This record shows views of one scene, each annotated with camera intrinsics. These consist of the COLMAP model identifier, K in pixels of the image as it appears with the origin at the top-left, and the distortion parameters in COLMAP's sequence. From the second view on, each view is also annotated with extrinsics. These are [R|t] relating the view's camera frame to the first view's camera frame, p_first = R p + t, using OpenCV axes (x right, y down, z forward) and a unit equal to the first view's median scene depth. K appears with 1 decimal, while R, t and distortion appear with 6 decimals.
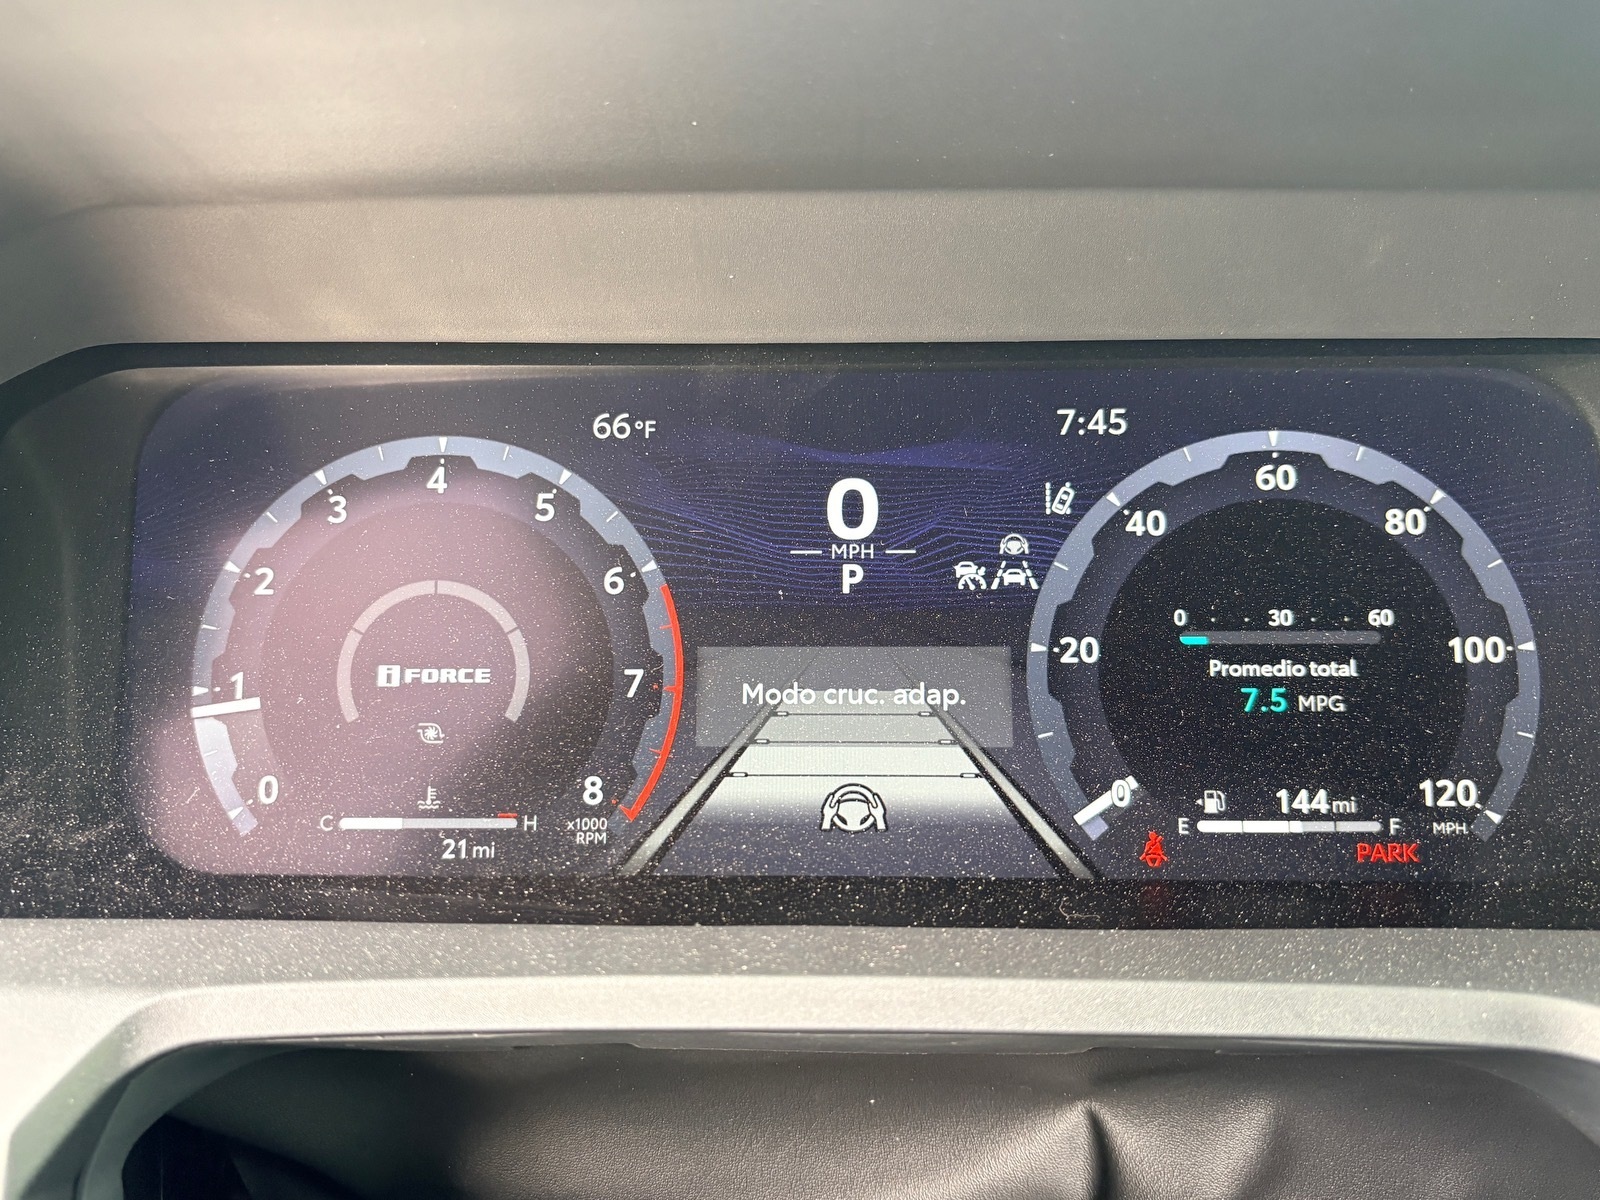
lens RADIAL K [[1521.1, 0, 800.0], [0, 1521.1, 600.0], [0, 0, 1]] dist [-0.016050, -0.020665]
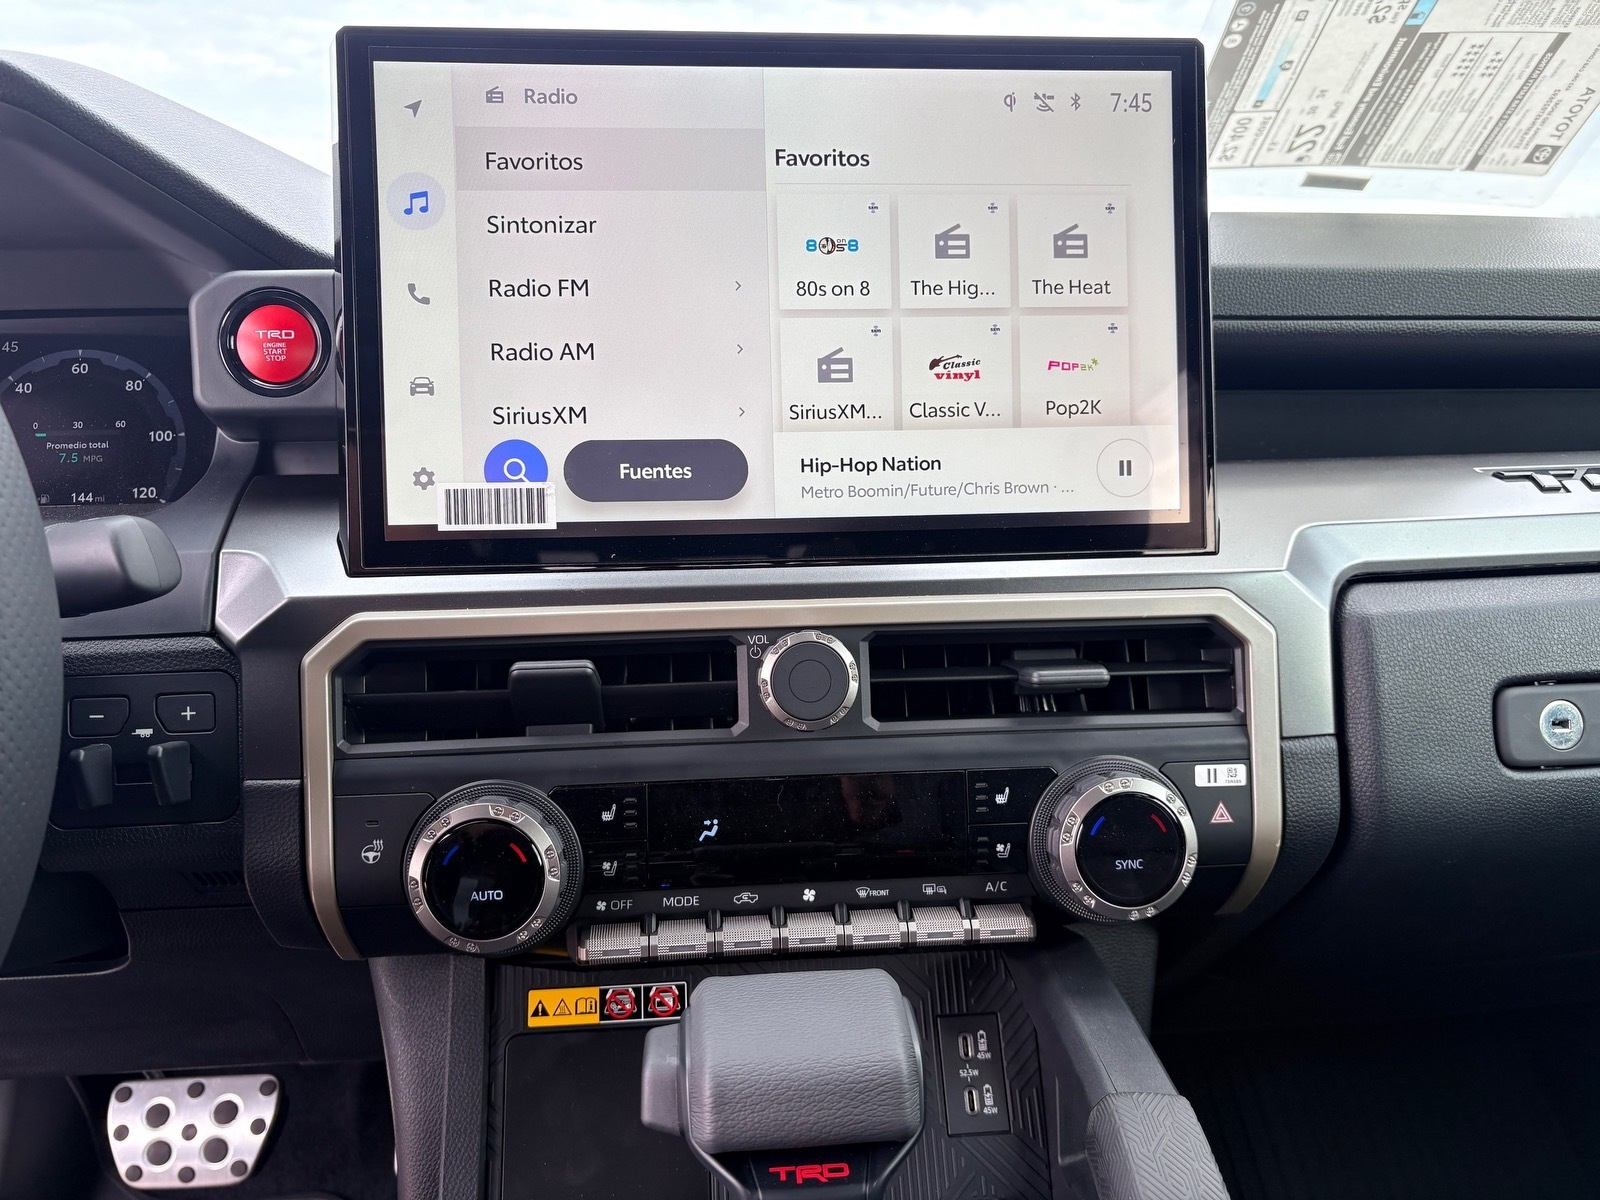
lens RADIAL K [[1214.8, 0, 800.0], [0, 1214.8, 600.0], [0, 0, 1]] dist [0.046733, -0.062509]
pose [[0.990877, -0.035188, 0.130098, 1.188389], [0.034499, 0.999376, 0.007547, 0.314943], [-0.130283, -0.002990, 0.991472, -1.095152]]
